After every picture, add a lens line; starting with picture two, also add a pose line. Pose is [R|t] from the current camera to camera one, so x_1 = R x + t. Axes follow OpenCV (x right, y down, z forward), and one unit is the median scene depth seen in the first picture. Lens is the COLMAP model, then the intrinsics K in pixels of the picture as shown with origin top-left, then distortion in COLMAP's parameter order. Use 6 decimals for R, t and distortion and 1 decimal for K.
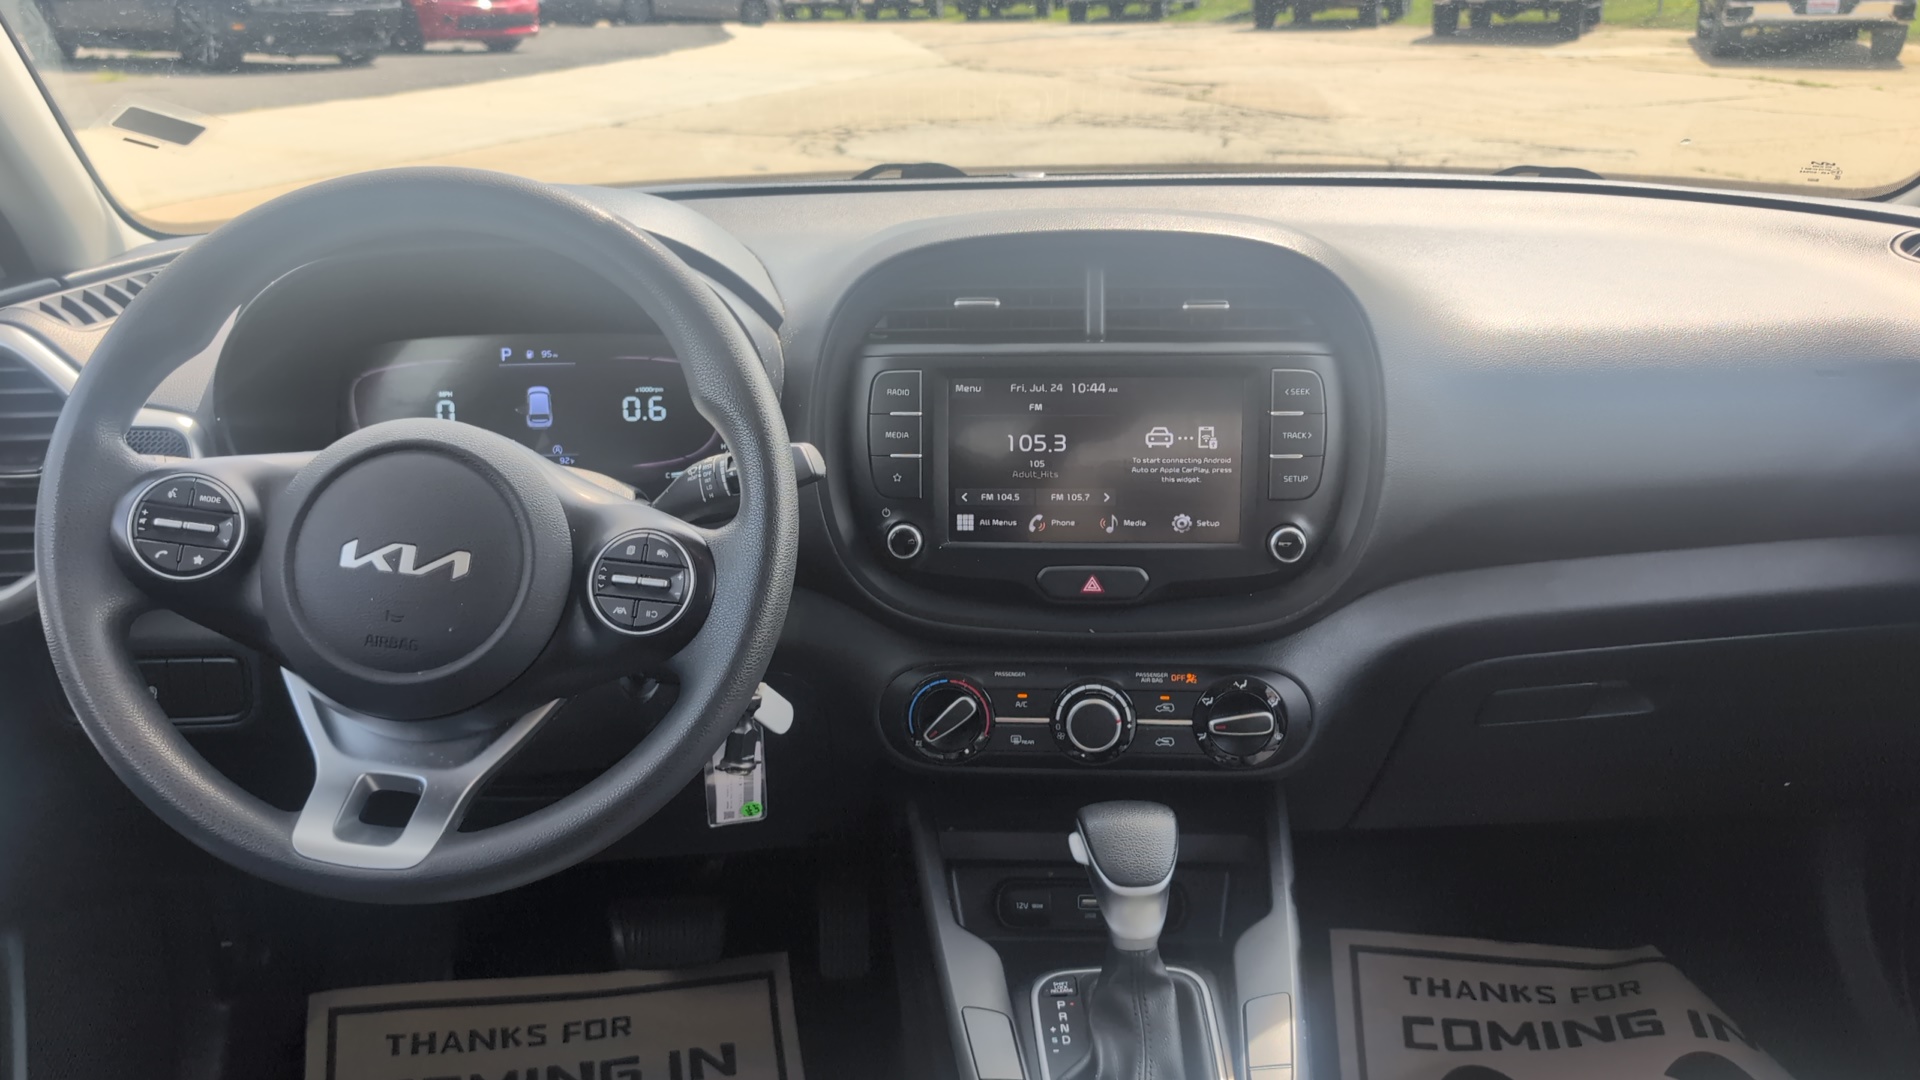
lens RADIAL K [[1622.3, 0, 977.3], [0, 1622.3, 543.6], [0, 0, 1]] dist [0.022785, -0.040857]
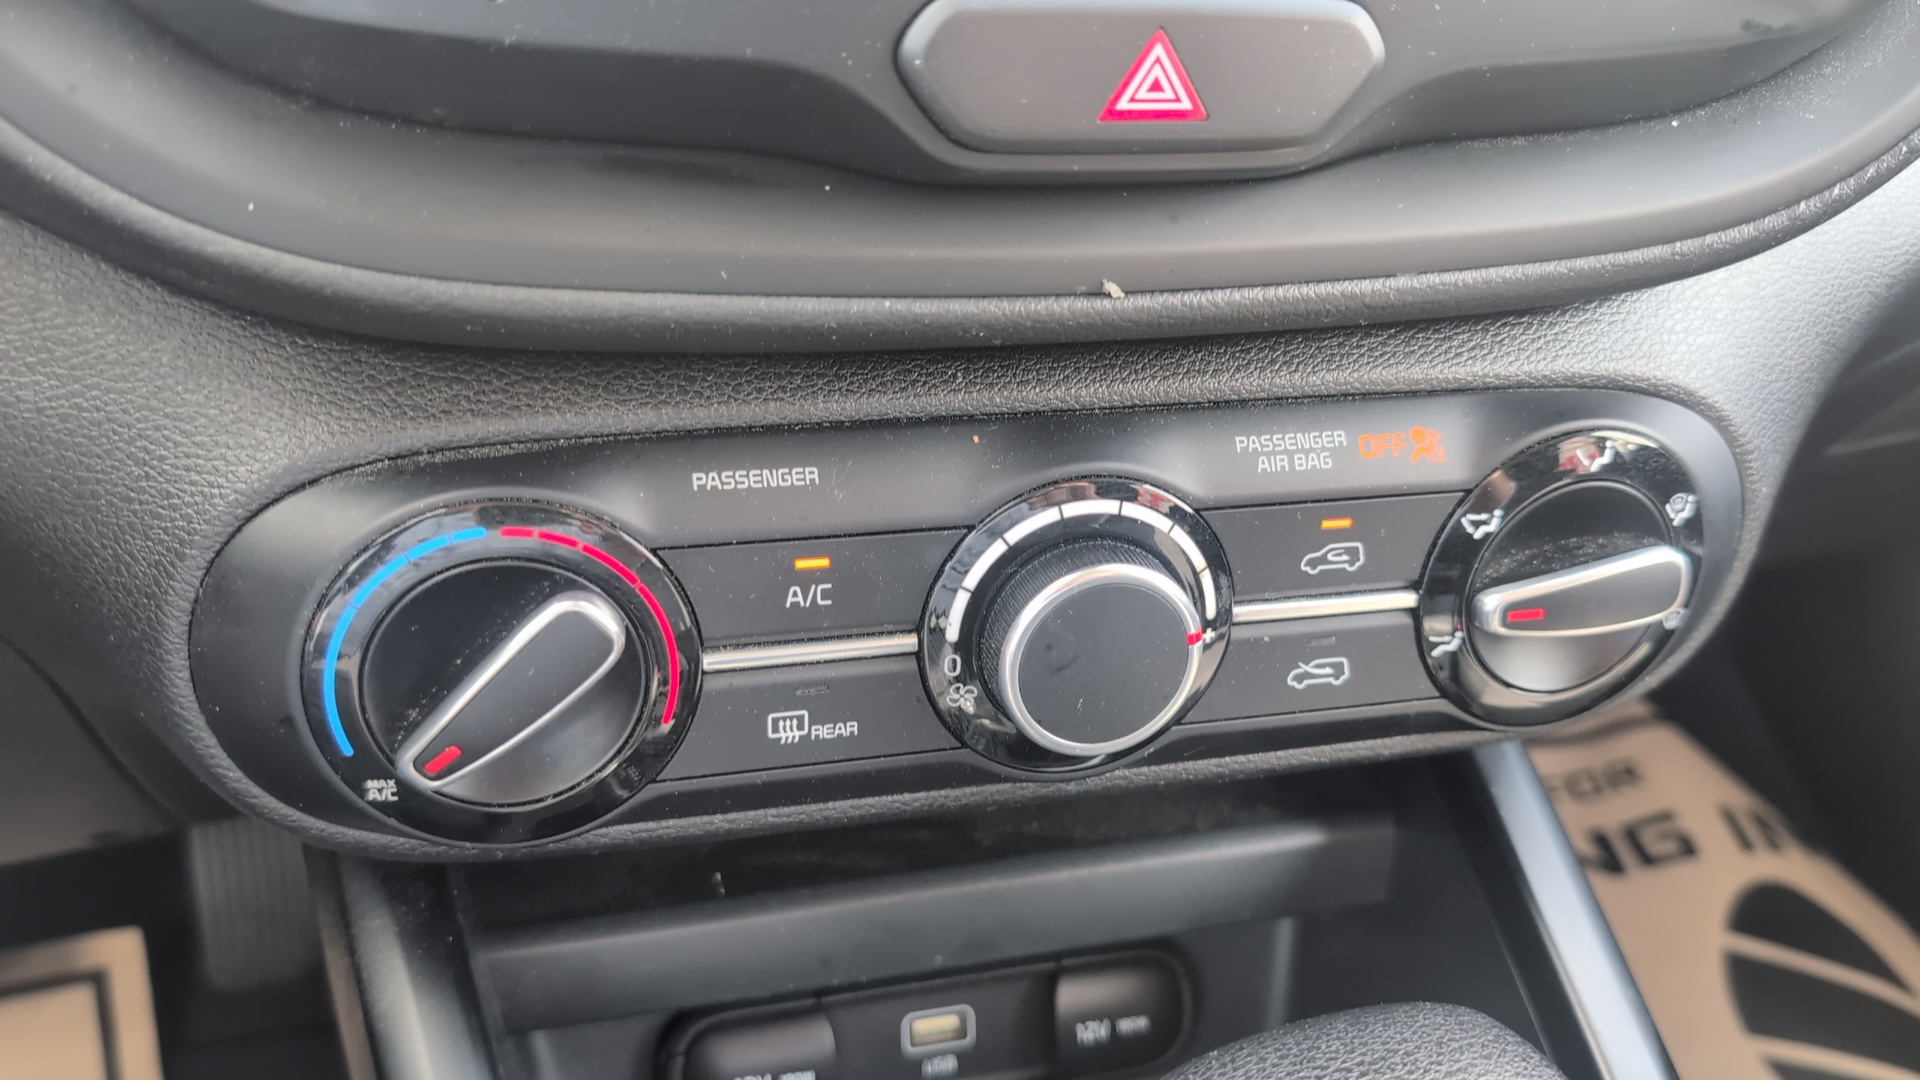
lens RADIAL K [[1622.3, 0, 948.3], [0, 1622.3, 510.1], [0, 0, 1]] dist [0.022785, -0.040857]
pose [[0.955791, -0.079641, 0.283056, -0.020871], [0.006487, 0.968100, 0.250481, 0.026124], [-0.293976, -0.237572, 0.925818, 0.779585]]
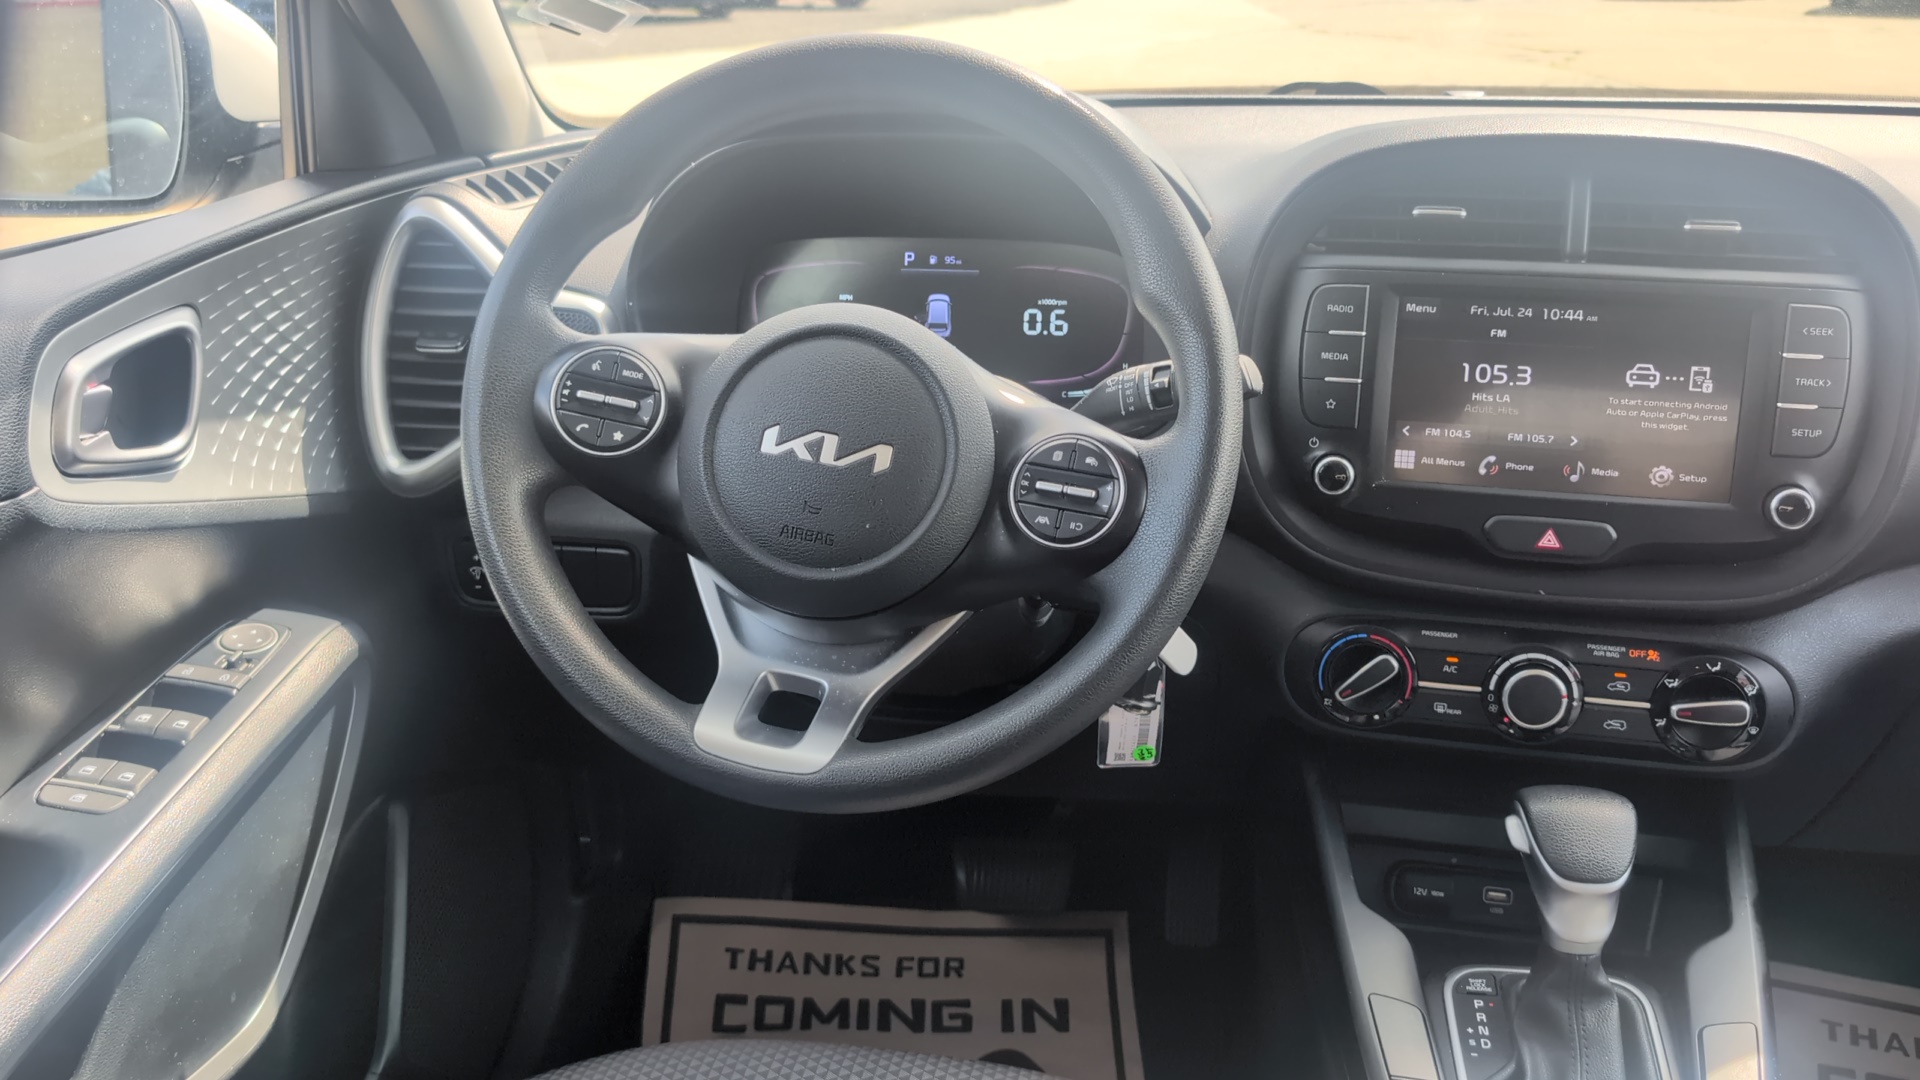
lens RADIAL K [[1622.3, 0, 973.1], [0, 1622.3, 557.9], [0, 0, 1]] dist [0.022785, -0.040857]
pose [[0.980673, 0.075794, -0.180378, -0.074179], [-0.071068, 0.996941, 0.032530, 0.028576], [0.182292, -0.019083, 0.983059, 0.072078]]
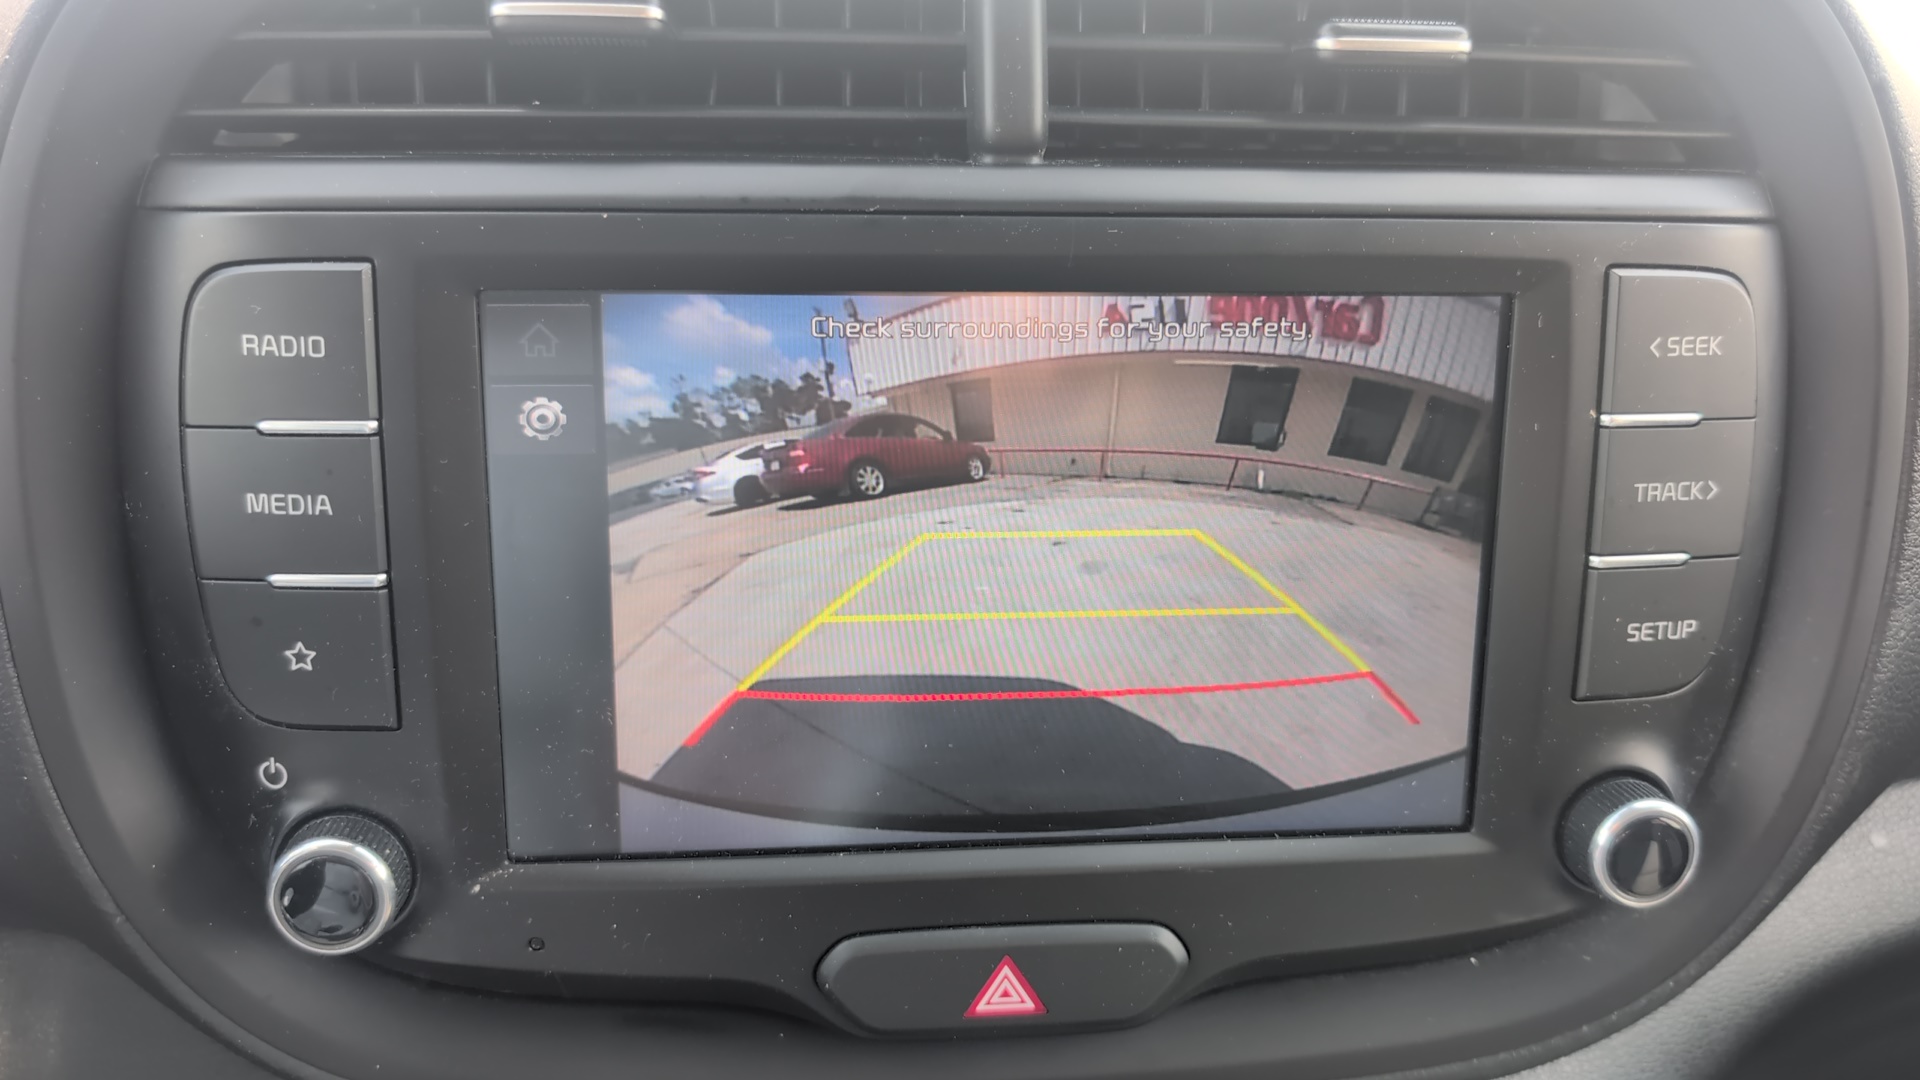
lens RADIAL K [[1622.3, 0, 960.5], [0, 1622.3, 530.8], [0, 0, 1]] dist [0.022785, -0.040857]
pose [[0.989352, -0.020601, 0.144075, 0.021194], [0.006739, 0.995354, 0.096044, -0.086152], [-0.145385, -0.094050, 0.984895, 0.701061]]
